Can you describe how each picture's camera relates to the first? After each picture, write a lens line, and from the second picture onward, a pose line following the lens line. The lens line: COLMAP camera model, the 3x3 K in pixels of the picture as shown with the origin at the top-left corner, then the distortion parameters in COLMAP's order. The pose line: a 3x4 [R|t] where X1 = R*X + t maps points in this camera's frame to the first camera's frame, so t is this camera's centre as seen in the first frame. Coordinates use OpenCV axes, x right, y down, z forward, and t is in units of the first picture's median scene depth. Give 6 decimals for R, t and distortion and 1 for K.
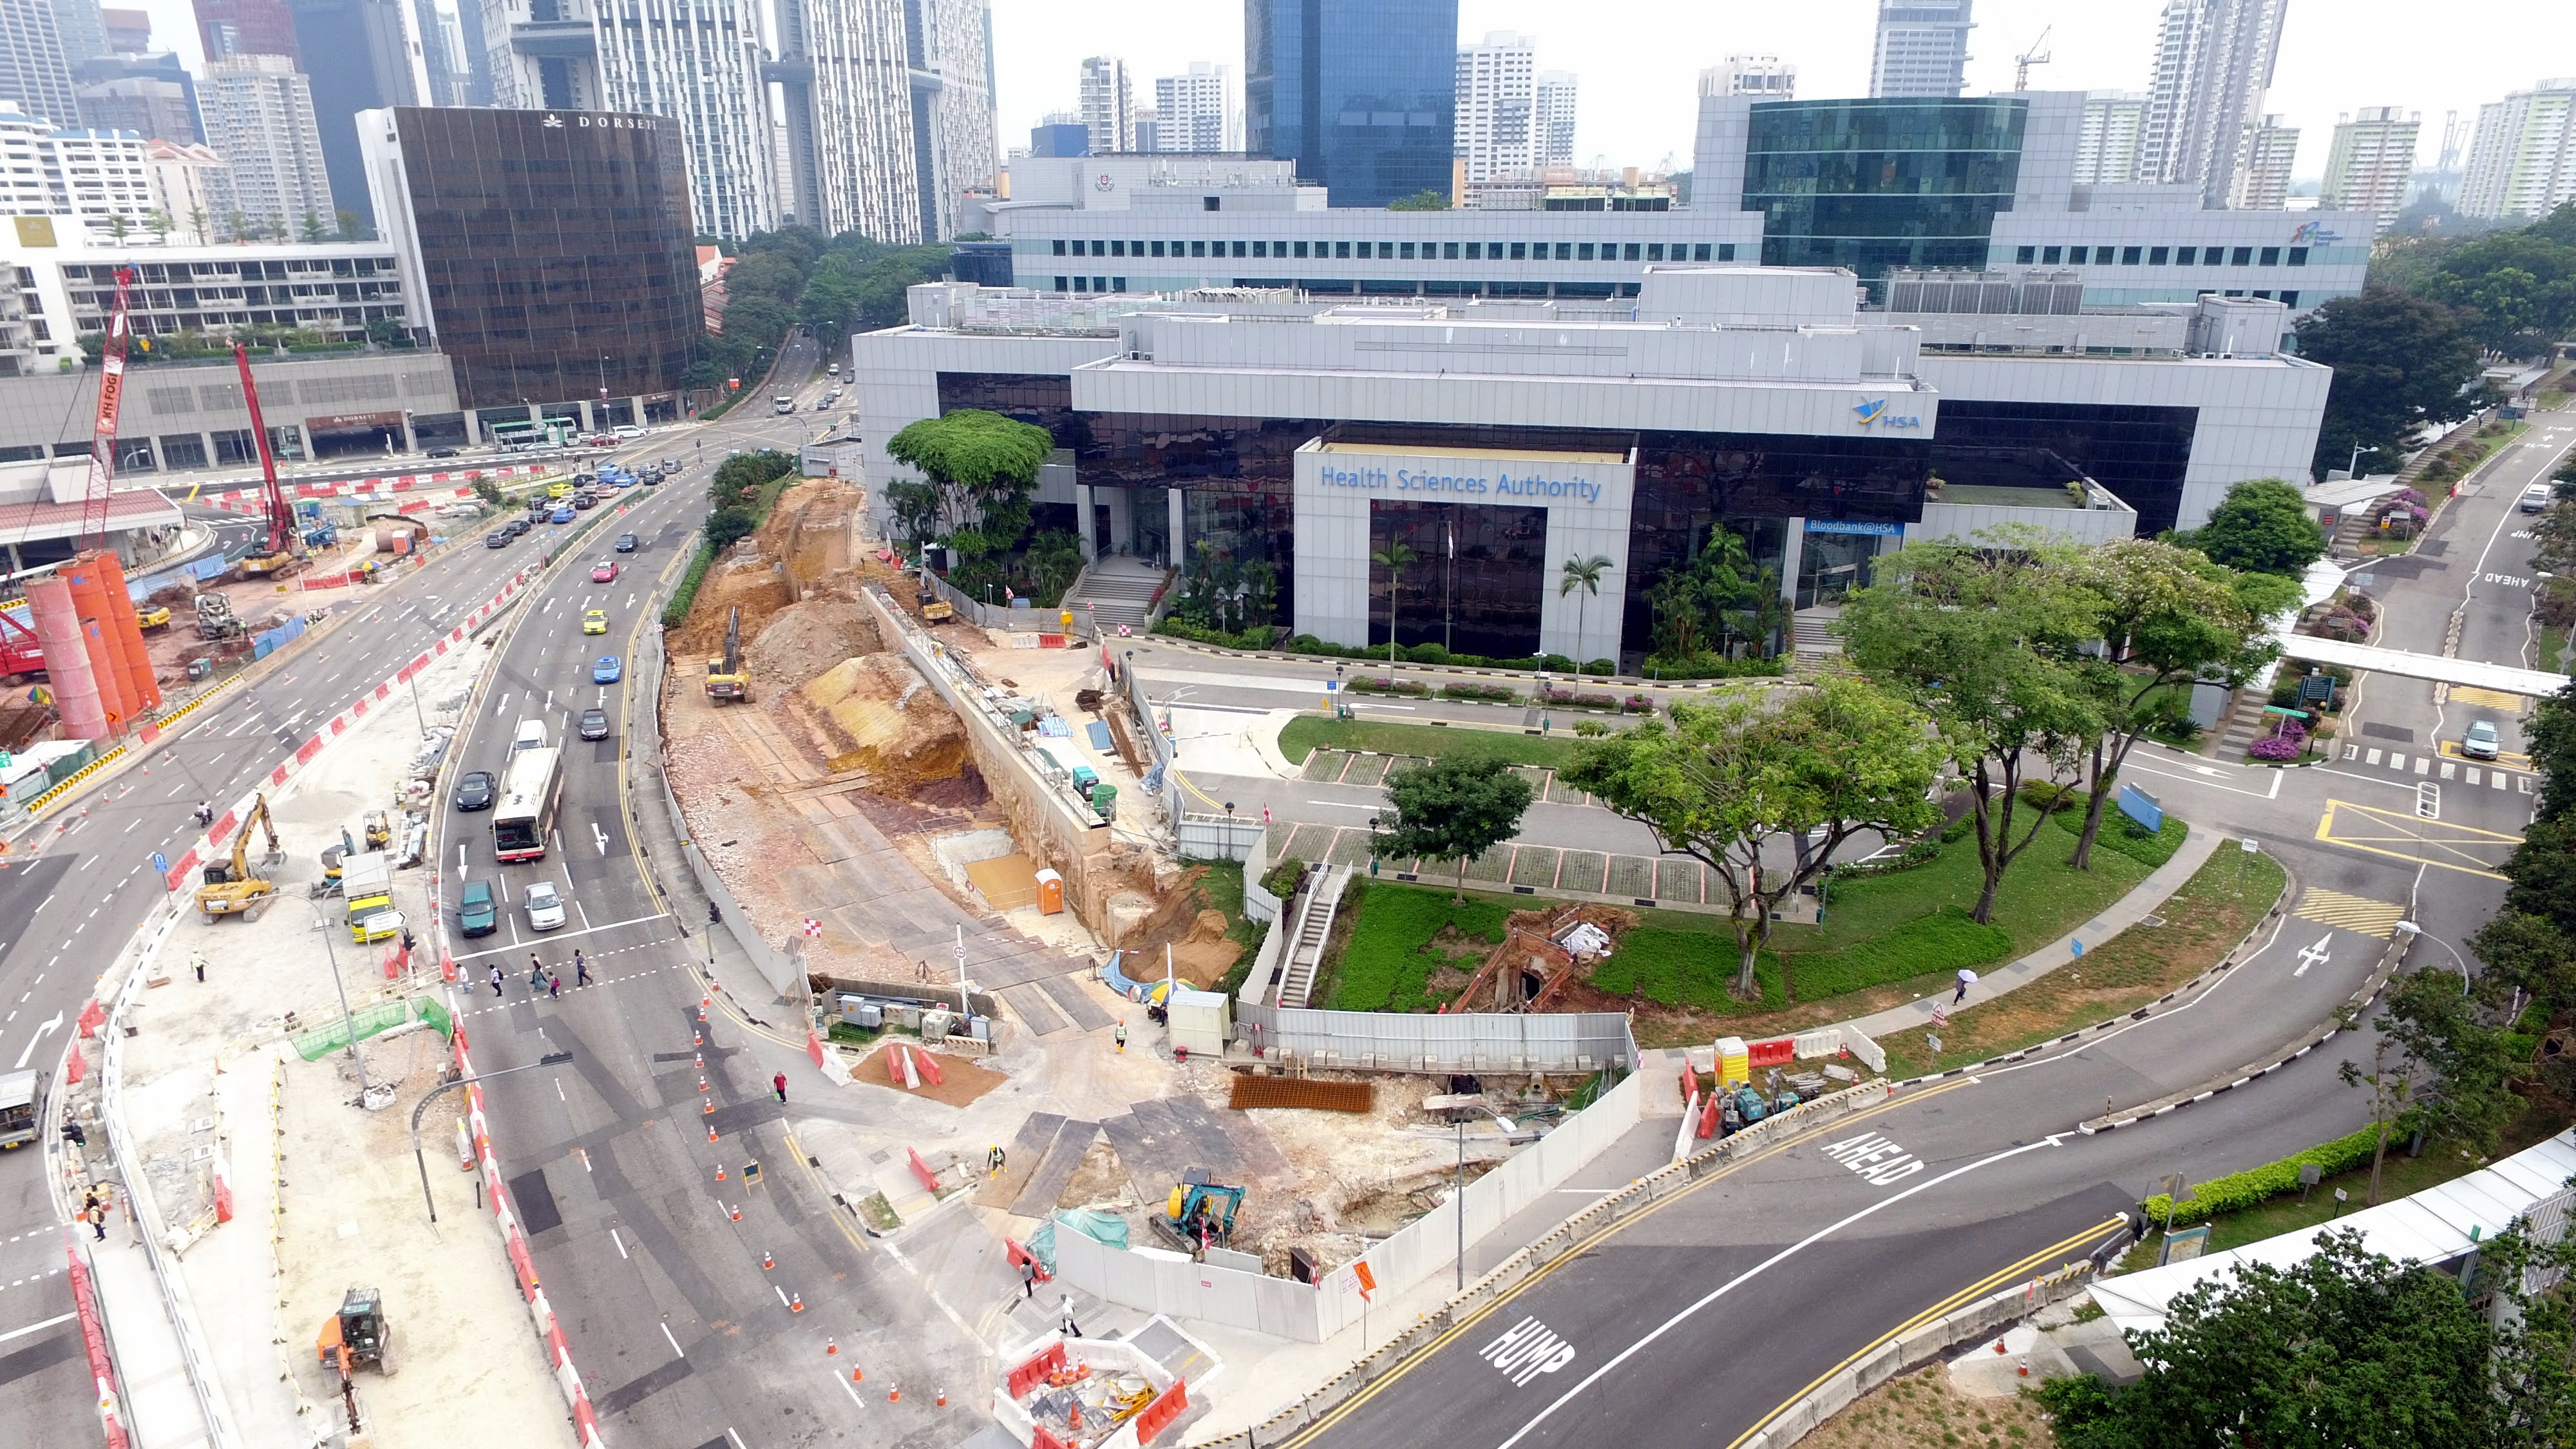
lens RADIAL K [[1488.9, 0, 1288.0], [0, 1488.9, 724.5], [0, 0, 1]] dist [-0.010368, 0.011016]
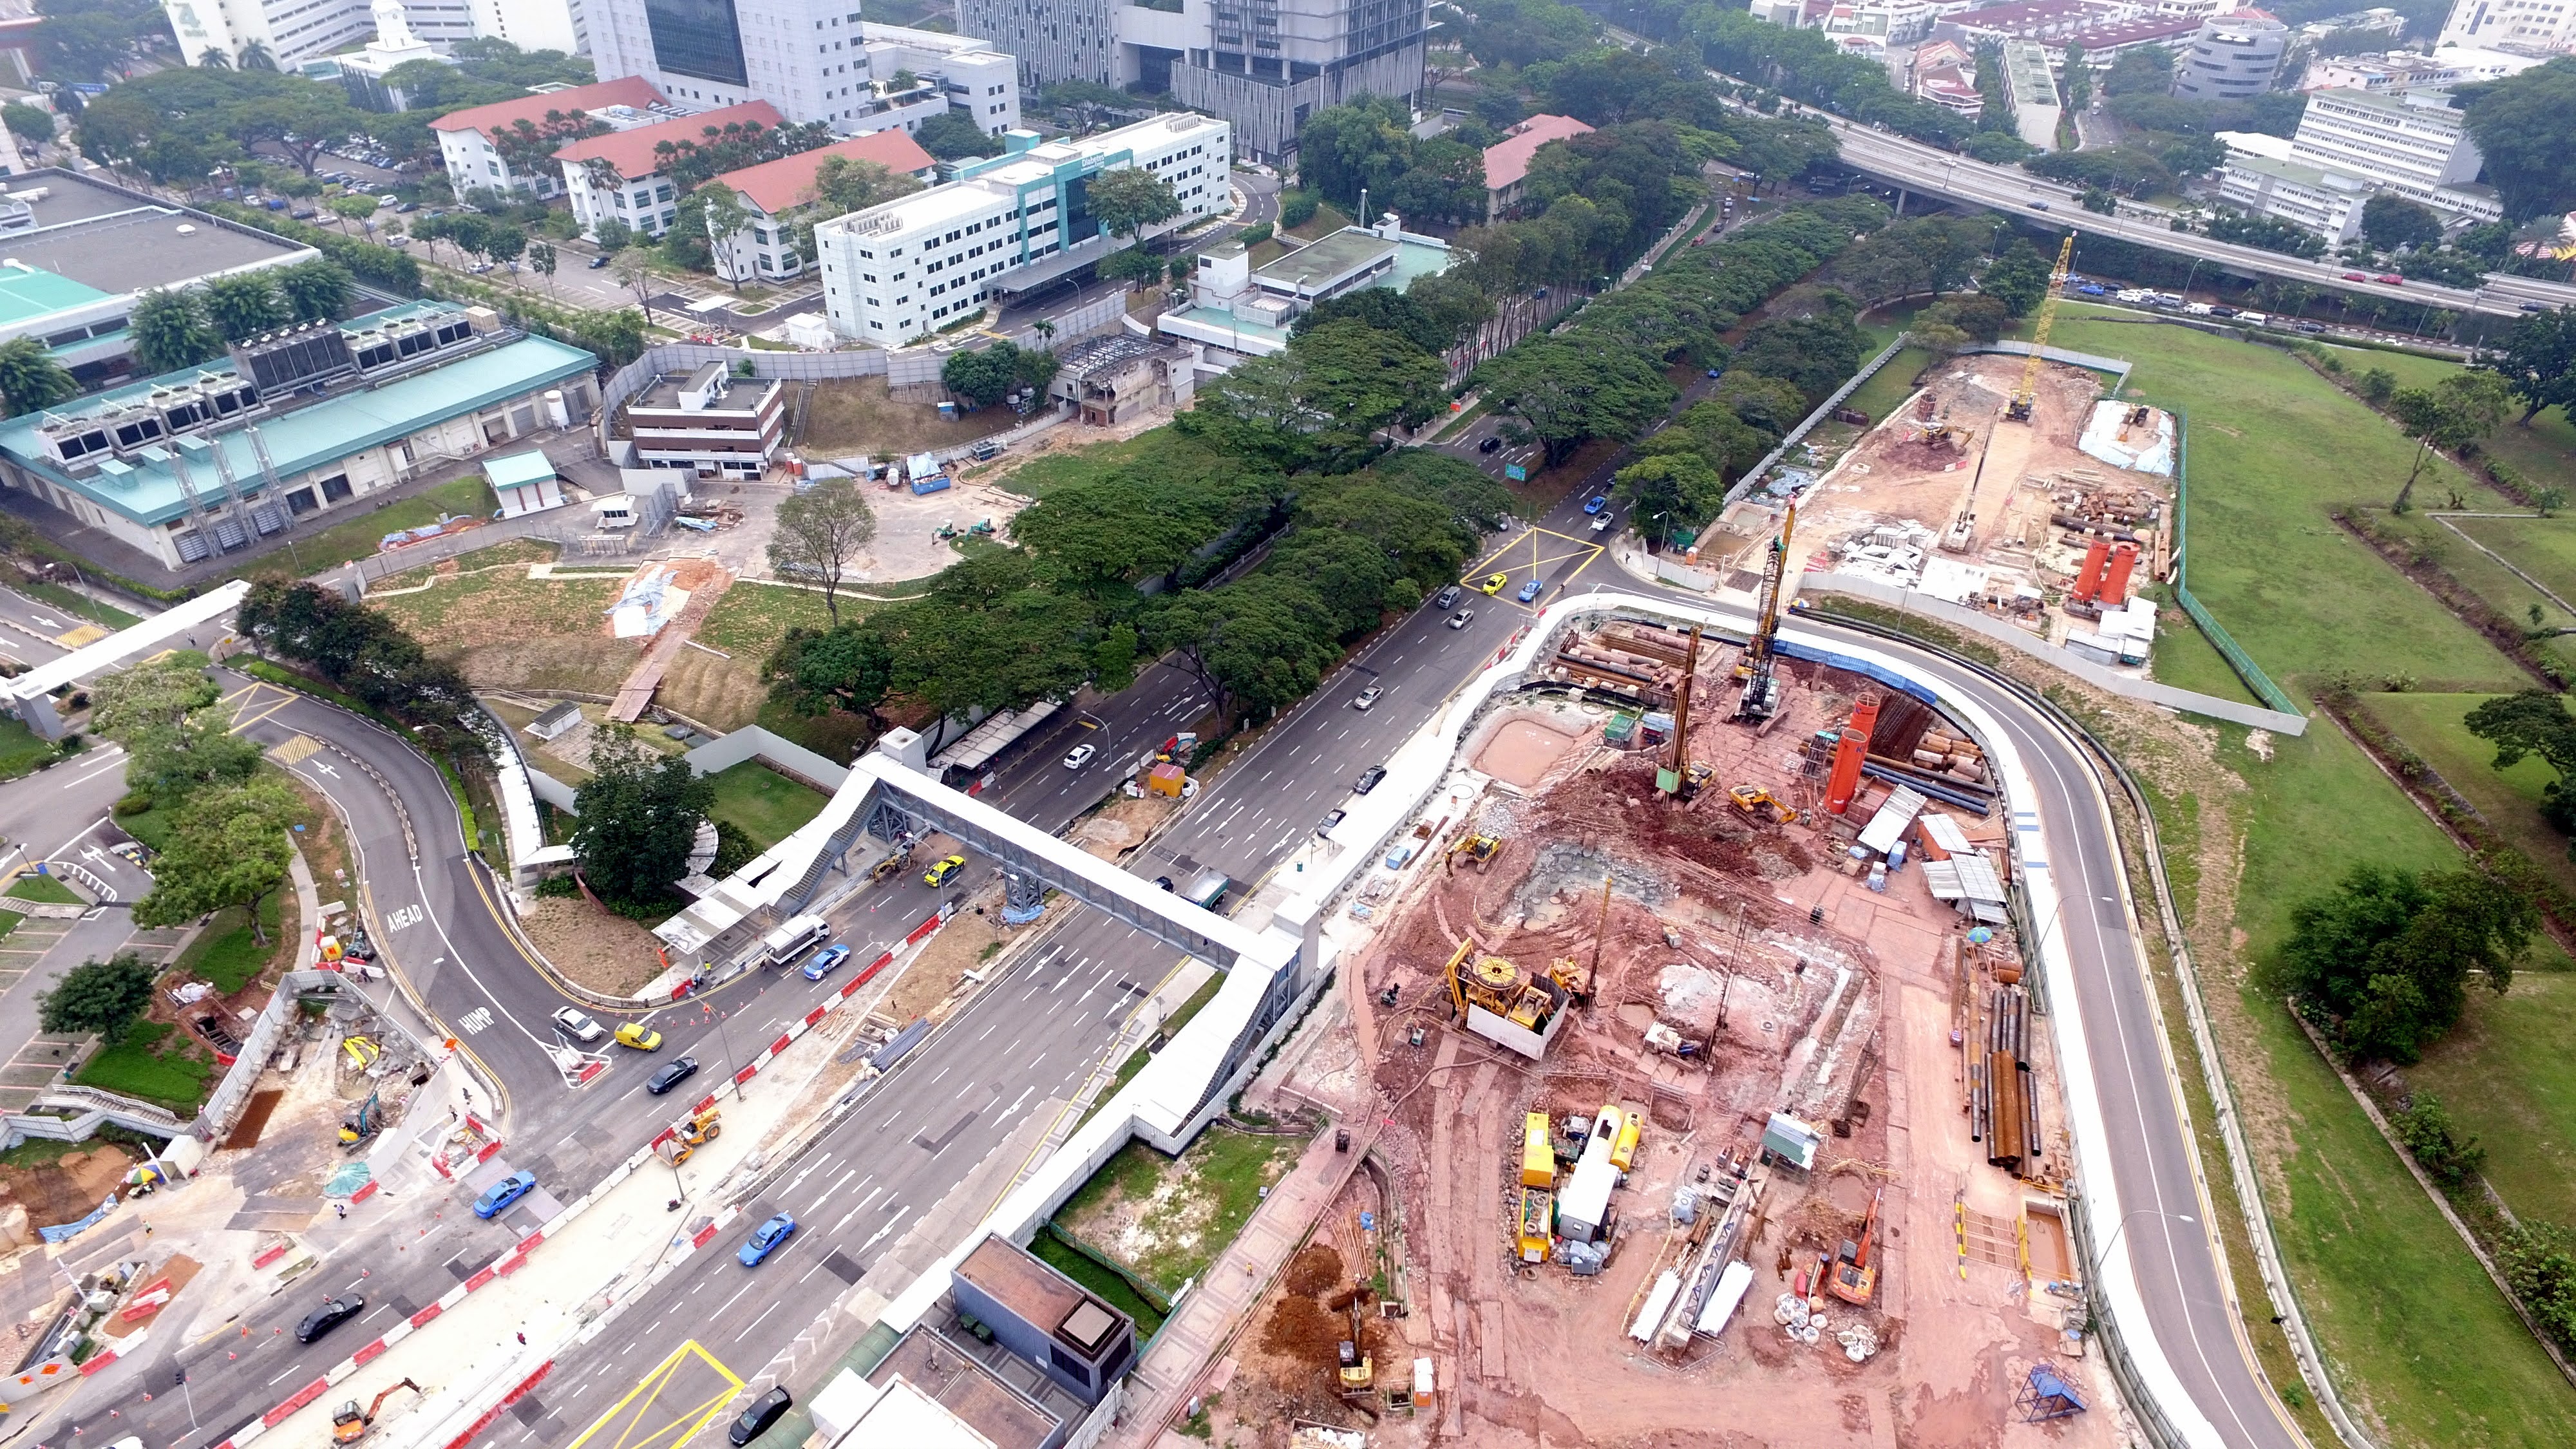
lens RADIAL K [[1503.9, 0, 1281.9], [0, 1503.9, 714.4], [0, 0, 1]] dist [-0.012745, 0.016493]
pose [[-0.216172, -0.547335, 0.808514, -0.455813], [0.324532, 0.740729, 0.588217, -0.247981], [-0.920841, 0.389544, 0.017502, -0.132704]]
